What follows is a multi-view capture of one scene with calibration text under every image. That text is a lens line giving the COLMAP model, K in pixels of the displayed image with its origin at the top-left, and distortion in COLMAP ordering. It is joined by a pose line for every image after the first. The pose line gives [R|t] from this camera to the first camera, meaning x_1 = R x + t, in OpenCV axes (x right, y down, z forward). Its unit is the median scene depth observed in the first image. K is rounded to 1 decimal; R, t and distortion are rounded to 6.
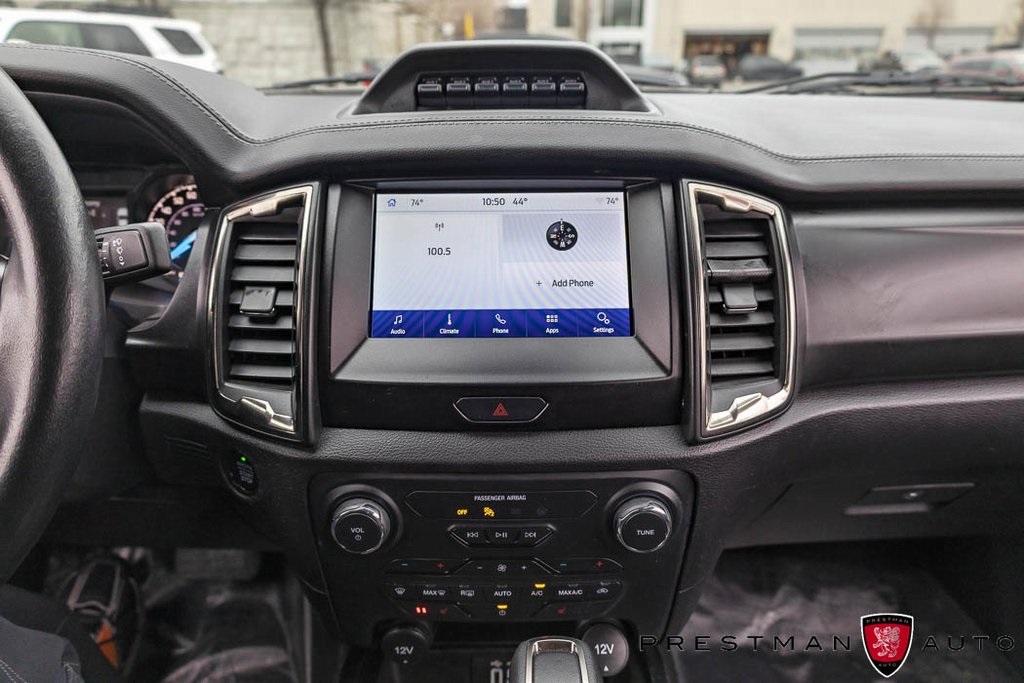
lens RADIAL K [[661.2, 0, 508.1], [0, 661.2, 337.3], [0, 0, 1]] dist [-0.001023, 0.000472]
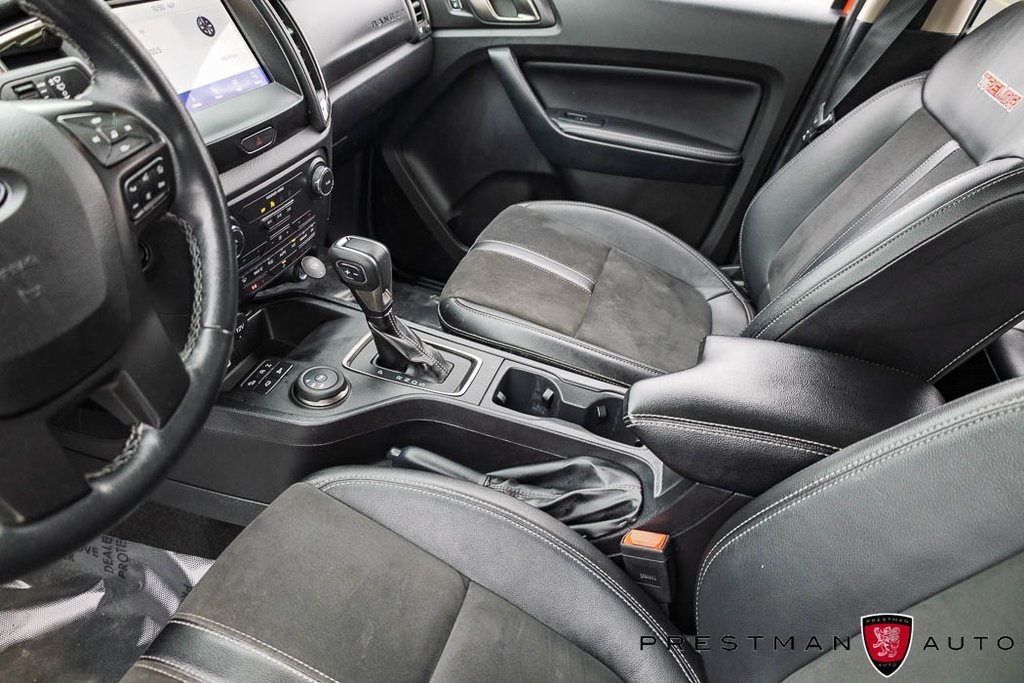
lens RADIAL K [[661.2, 0, 512.1], [0, 661.2, 336.6], [0, 0, 1]] dist [-0.001023, 0.000472]
pose [[0.301883, -0.523222, 0.796935, -1.305526], [0.236447, 0.850909, 0.469091, -0.094477], [-0.923558, 0.046822, 0.380590, -0.196026]]
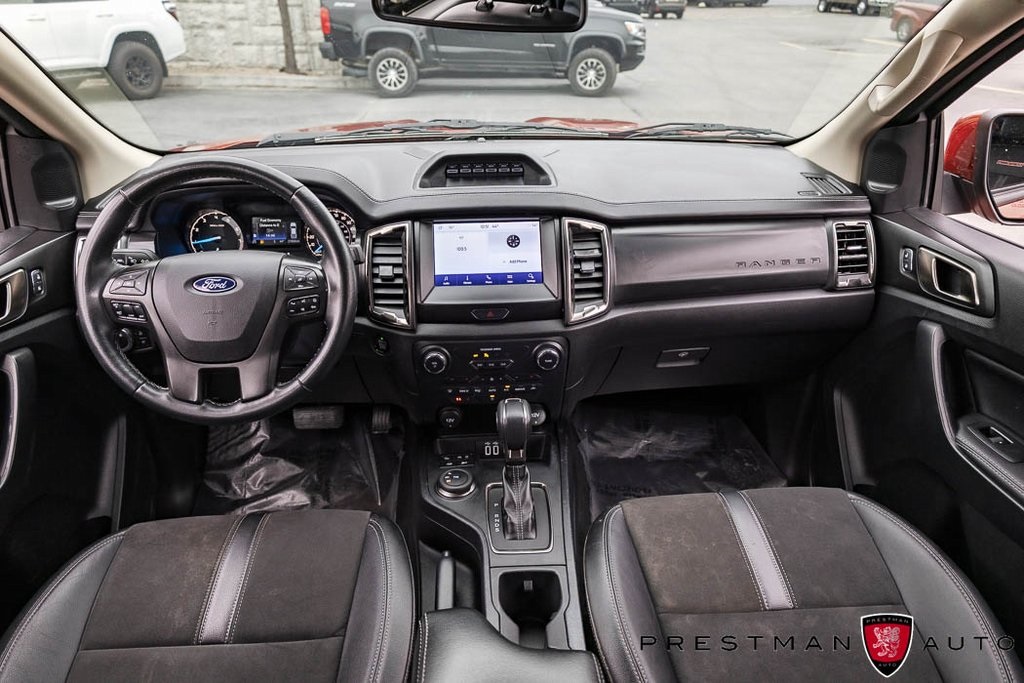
lens RADIAL K [[661.2, 0, 516.1], [0, 661.2, 341.2], [0, 0, 1]] dist [-0.001023, 0.000472]
pose [[0.997896, -0.026477, 0.059187, -0.059538], [0.020657, 0.995082, 0.096878, -0.026629], [-0.061461, -0.095451, 0.993535, -1.399048]]
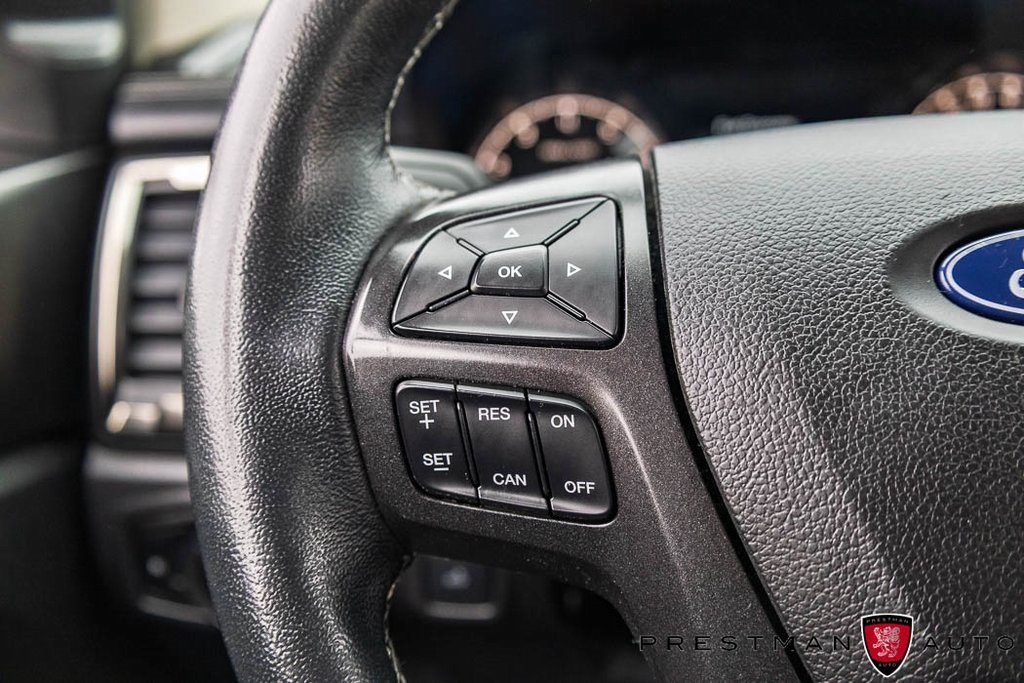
lens RADIAL K [[1130.0, 0, 521.8], [0, 1130.0, 341.0], [0, 0, 1]] dist [0.034519, 0.000000]
pose [[0.995413, -0.017833, -0.093992, -1.036987], [0.011135, 0.997392, -0.071317, 0.039146], [0.095018, 0.069943, 0.993015, 0.132332]]
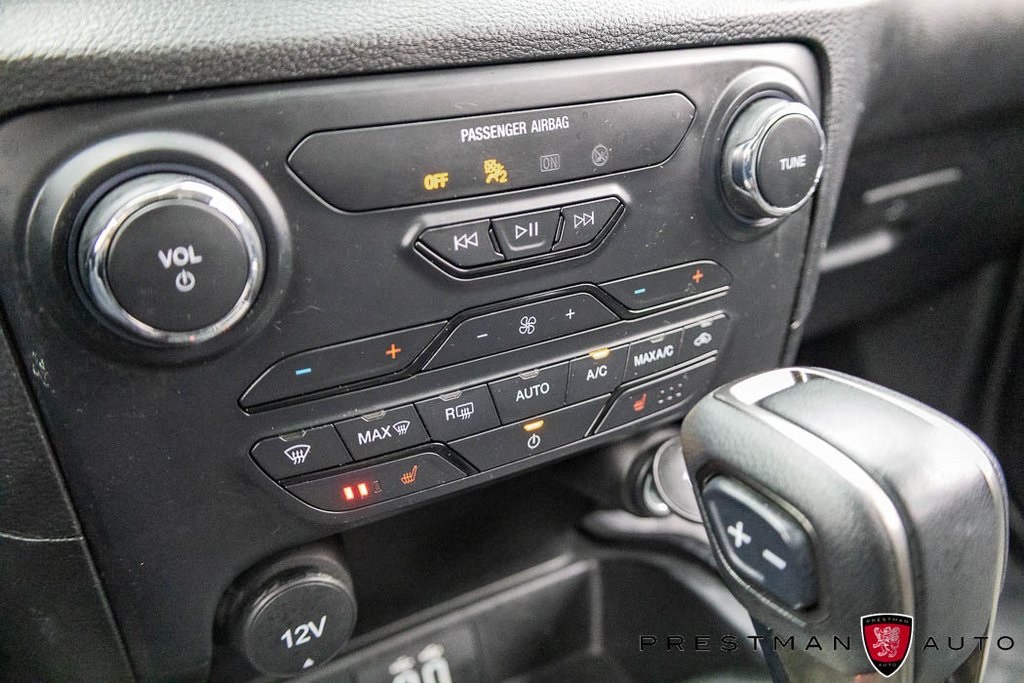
lens RADIAL K [[868.7, 0, 513.0], [0, 868.7, 344.2], [0, 0, 1]] dist [-0.013999, -0.001407]
pose [[0.862456, -0.218421, 0.456577, -0.269435], [0.213365, 0.974916, 0.063351, 0.316682], [-0.458961, 0.042780, 0.887426, 0.497753]]
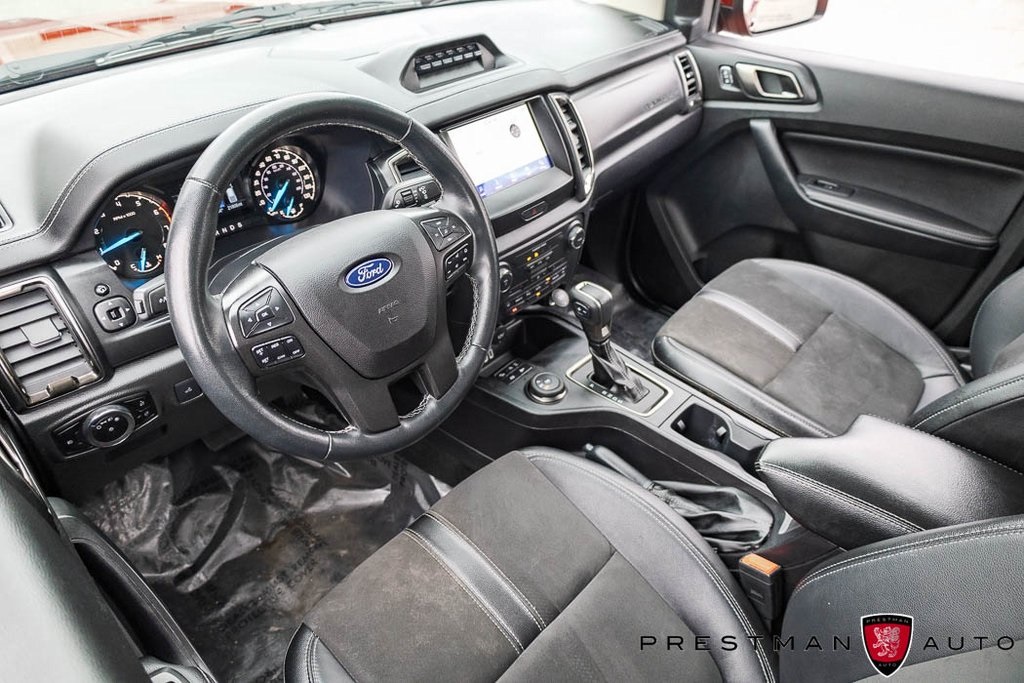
lens RADIAL K [[661.2, 0, 510.3], [0, 661.2, 329.3], [0, 0, 1]] dist [-0.001023, 0.000472]
pose [[0.676266, -0.425558, 0.601303, -1.572564], [0.246420, 0.899918, 0.359756, -0.363643], [-0.694220, -0.095118, 0.713450, -0.650461]]
